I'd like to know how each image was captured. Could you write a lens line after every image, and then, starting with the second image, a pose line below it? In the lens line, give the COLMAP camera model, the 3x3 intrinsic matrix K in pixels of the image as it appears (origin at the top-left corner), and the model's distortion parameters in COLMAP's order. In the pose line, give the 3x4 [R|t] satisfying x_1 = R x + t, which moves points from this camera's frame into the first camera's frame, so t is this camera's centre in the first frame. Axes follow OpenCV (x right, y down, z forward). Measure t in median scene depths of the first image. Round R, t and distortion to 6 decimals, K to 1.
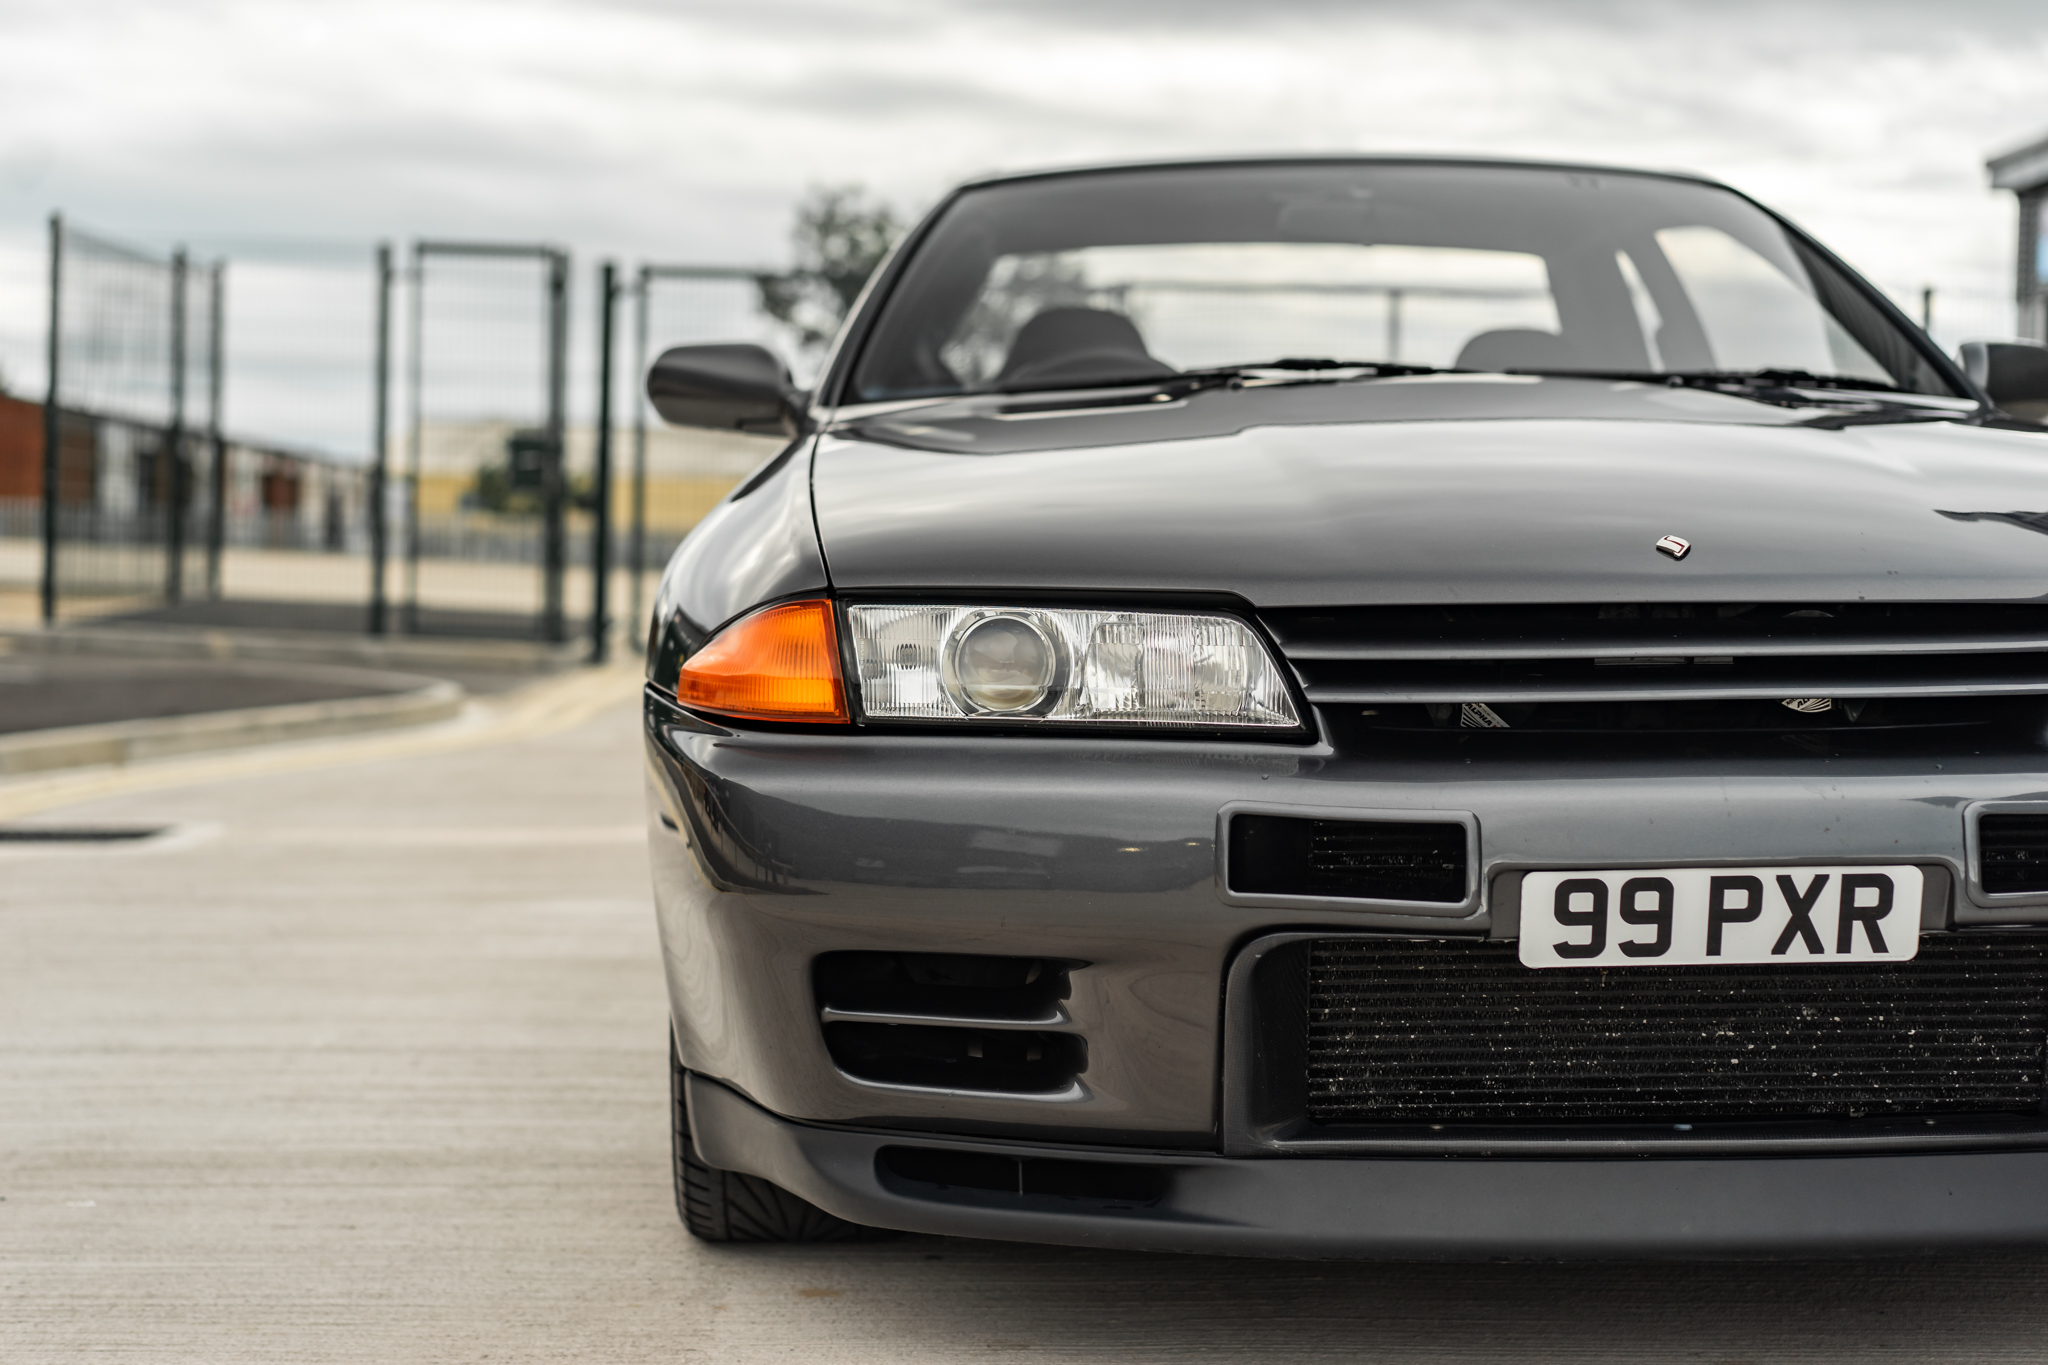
lens RADIAL K [[3181.2, 0, 1024.0], [0, 3181.2, 682.5], [0, 0, 1]] dist [-0.006751, -0.040150]
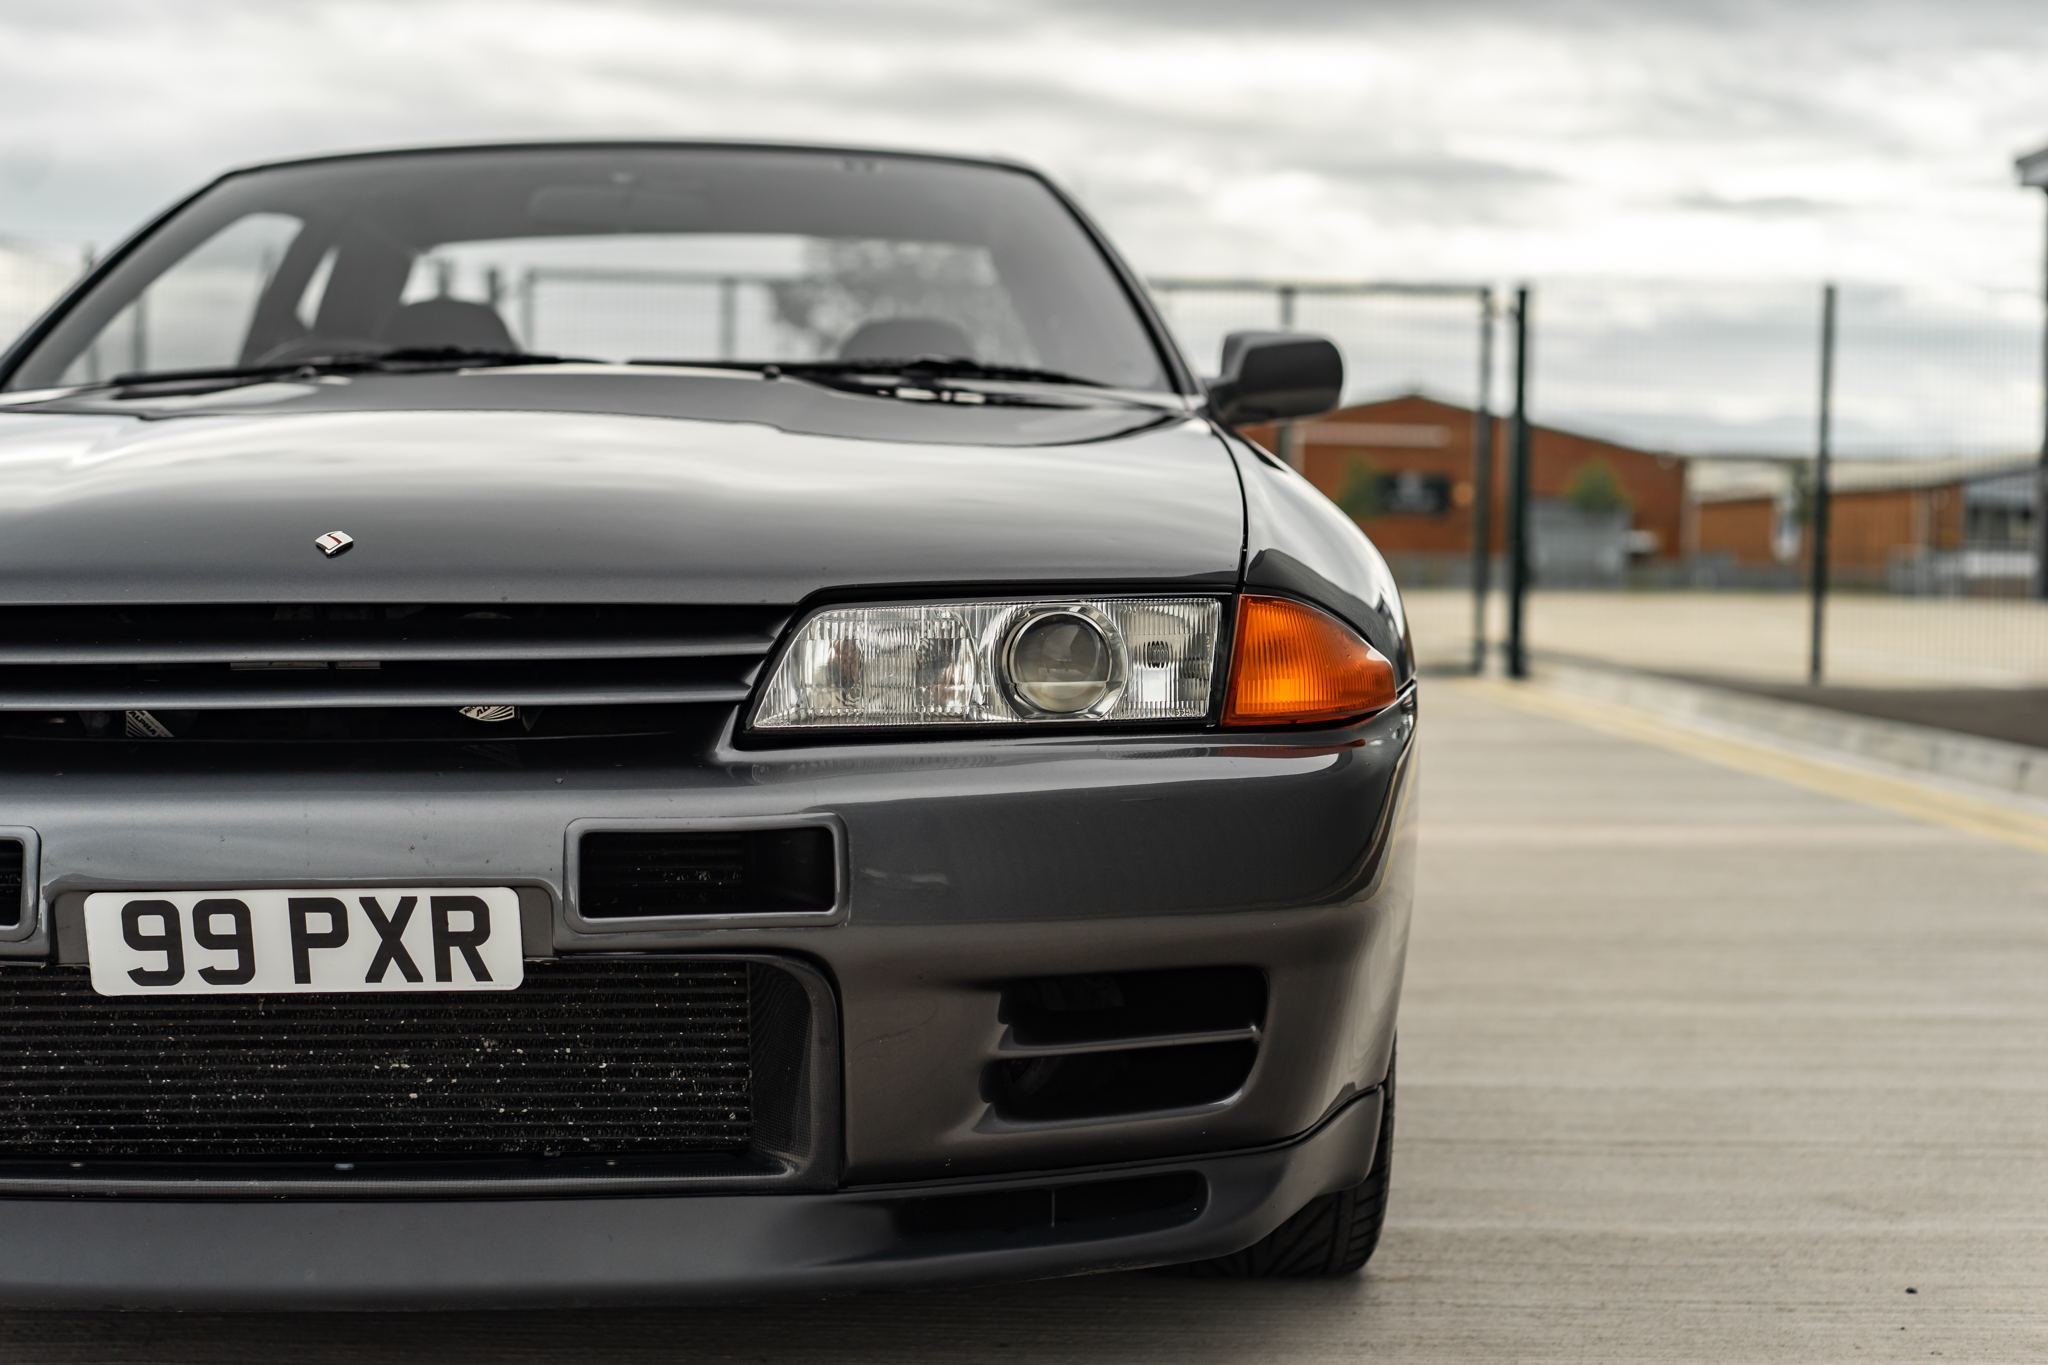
lens RADIAL K [[3181.2, 0, 1024.0], [0, 3181.2, 682.5], [0, 0, 1]] dist [-0.006751, -0.040150]
pose [[0.999731, 0.001337, -0.023145, 0.424113], [-0.001359, 0.999999, -0.000914, -0.001313], [0.023144, 0.000945, 0.999732, 0.073270]]
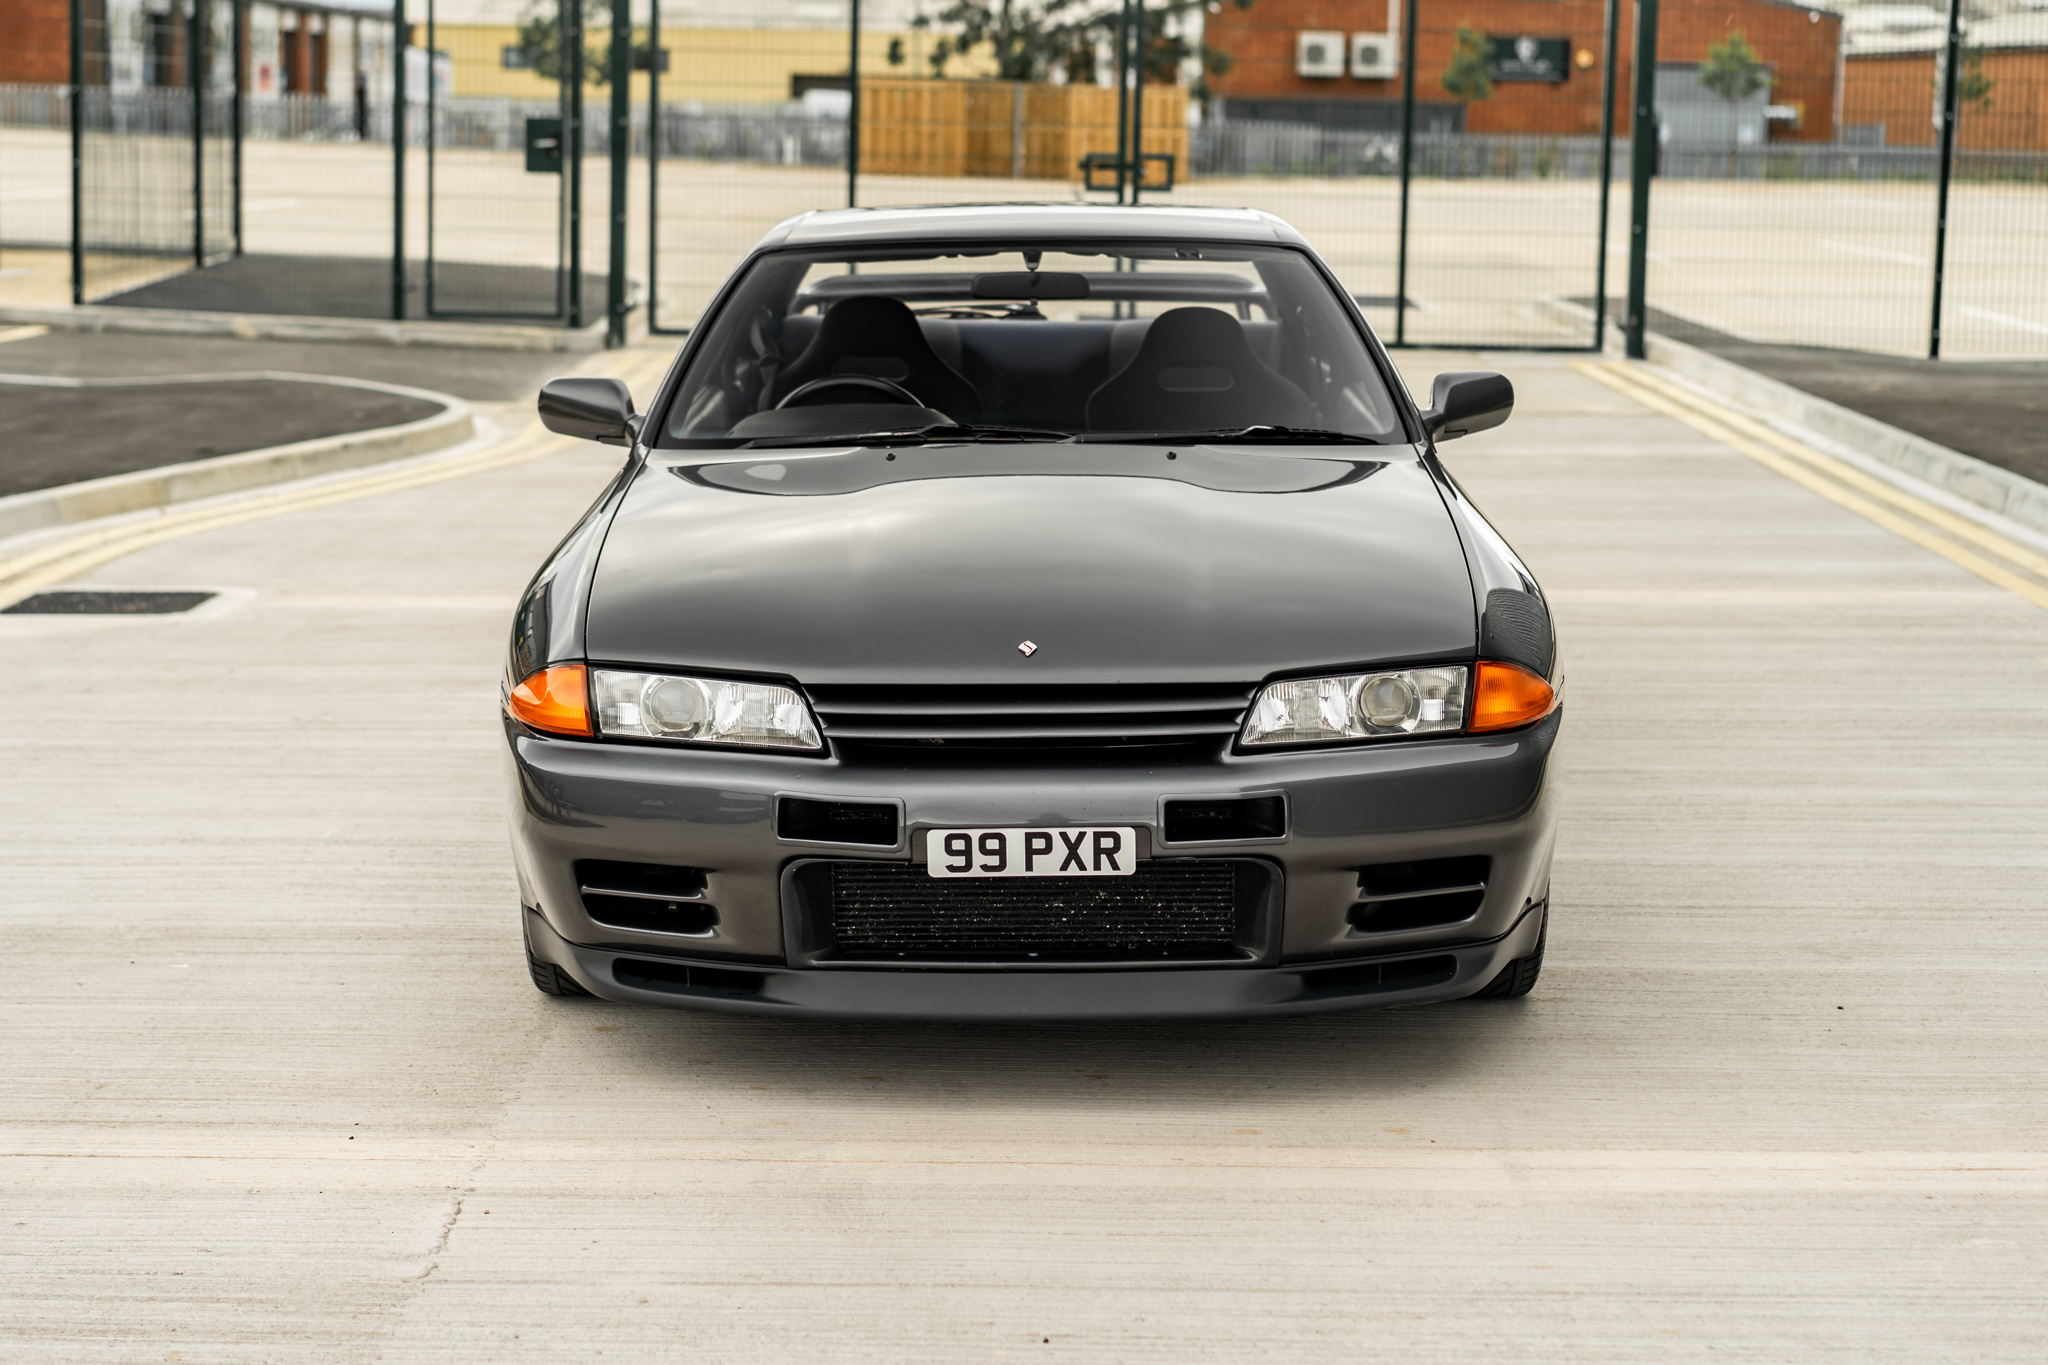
lens RADIAL K [[3641.3, 0, 992.7], [0, 3641.3, 584.2], [0, 0, 1]] dist [0.003770, -0.094486]
pose [[0.998979, 0.003454, -0.045048, 0.277657], [0.000759, 0.995649, 0.093183, -0.277856], [0.045174, -0.093122, 0.994629, -1.119074]]
